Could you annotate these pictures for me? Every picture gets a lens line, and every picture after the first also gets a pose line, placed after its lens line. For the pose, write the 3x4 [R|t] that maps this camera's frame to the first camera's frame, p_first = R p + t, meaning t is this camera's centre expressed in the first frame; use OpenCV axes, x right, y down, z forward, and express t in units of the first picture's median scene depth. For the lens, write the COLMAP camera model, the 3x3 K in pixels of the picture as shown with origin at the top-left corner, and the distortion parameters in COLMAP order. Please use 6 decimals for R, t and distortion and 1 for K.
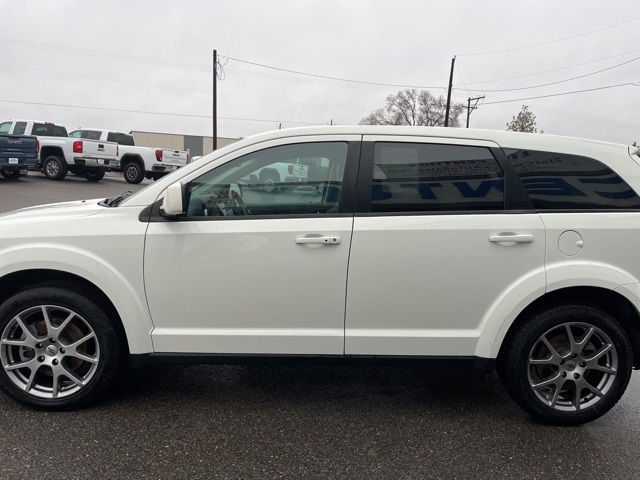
lens RADIAL K [[482.2, 0, 314.1], [0, 482.2, 235.6], [0, 0, 1]] dist [0.063070, -0.077707]
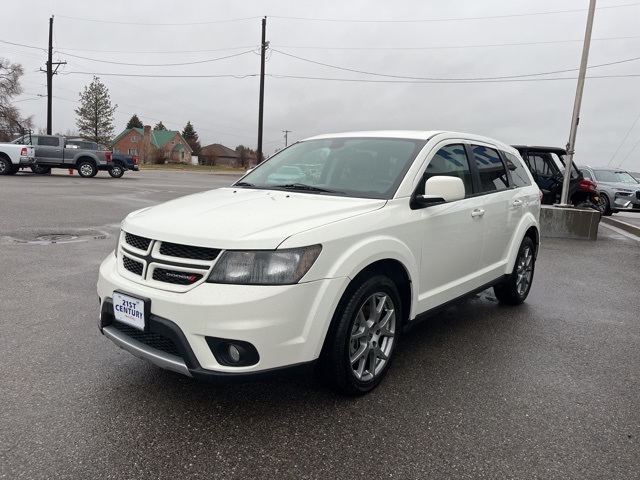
lens RADIAL K [[478.9, 0, 324.9], [0, 478.9, 242.3], [0, 0, 1]] dist [0.062041, -0.082300]
pose [[0.648447, -0.127518, 0.750504, -1.251815], [0.075249, 0.991779, 0.103496, -0.074959], [-0.757532, -0.010637, 0.652712, 0.348082]]
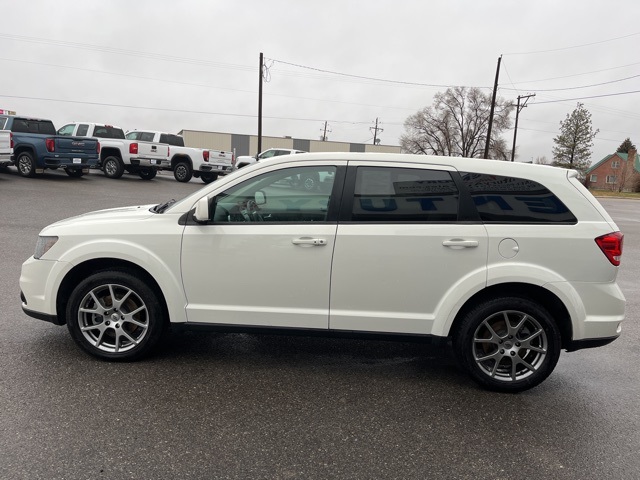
lens RADIAL K [[482.2, 0, 317.0], [0, 482.2, 240.5], [0, 0, 1]] dist [0.063070, -0.077707]
pose [[0.995988, 0.022858, -0.086520, 0.135051], [-0.021487, 0.999629, 0.016748, -0.015109], [0.086870, -0.014822, 0.996109, -0.296441]]
